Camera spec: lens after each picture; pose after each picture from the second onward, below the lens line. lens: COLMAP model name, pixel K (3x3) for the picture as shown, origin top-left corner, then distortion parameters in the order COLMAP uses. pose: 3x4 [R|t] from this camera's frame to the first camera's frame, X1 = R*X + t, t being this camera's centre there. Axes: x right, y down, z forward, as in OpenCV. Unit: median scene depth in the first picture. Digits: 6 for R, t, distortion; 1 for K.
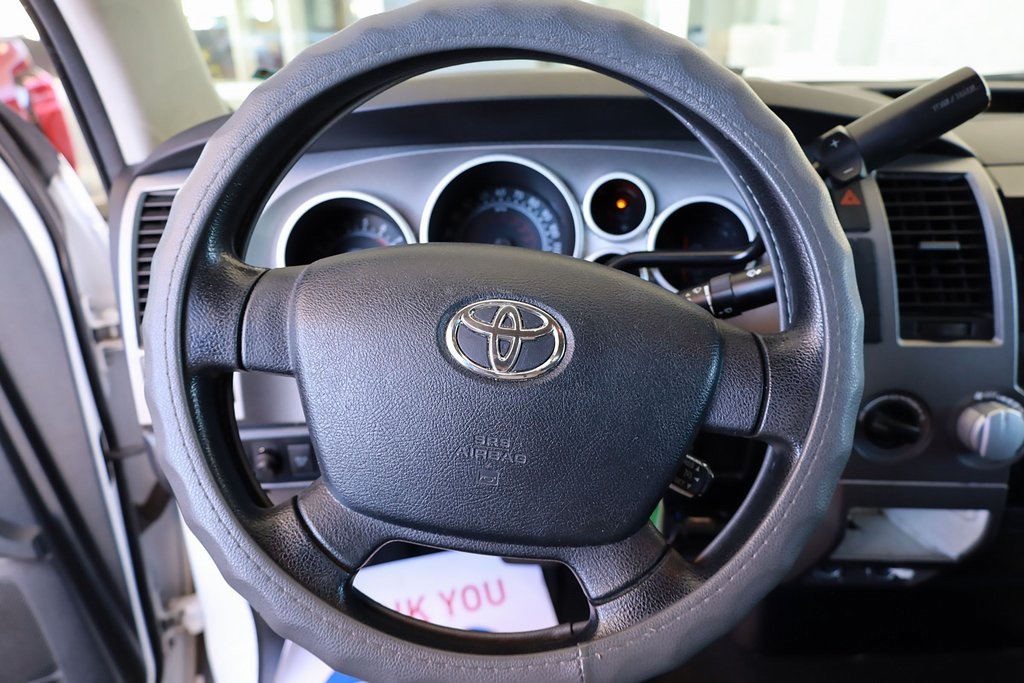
lens RADIAL K [[696.9, 0, 511.4], [0, 696.9, 338.5], [0, 0, 1]] dist [-0.013658, 0.001159]
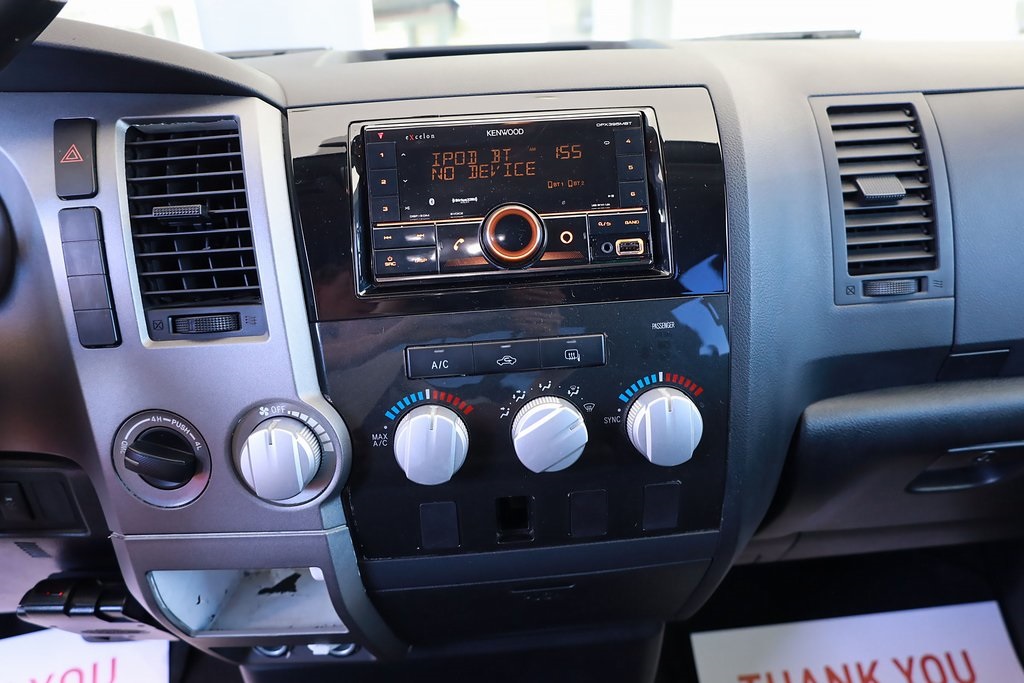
lens RADIAL K [[696.9, 0, 514.6], [0, 696.9, 342.7], [0, 0, 1]] dist [-0.013658, 0.001159]
pose [[0.998053, -0.045799, 0.042341, 0.922137], [0.047851, 0.997662, -0.048786, 0.058488], [-0.040007, 0.050718, 0.997911, 0.247430]]
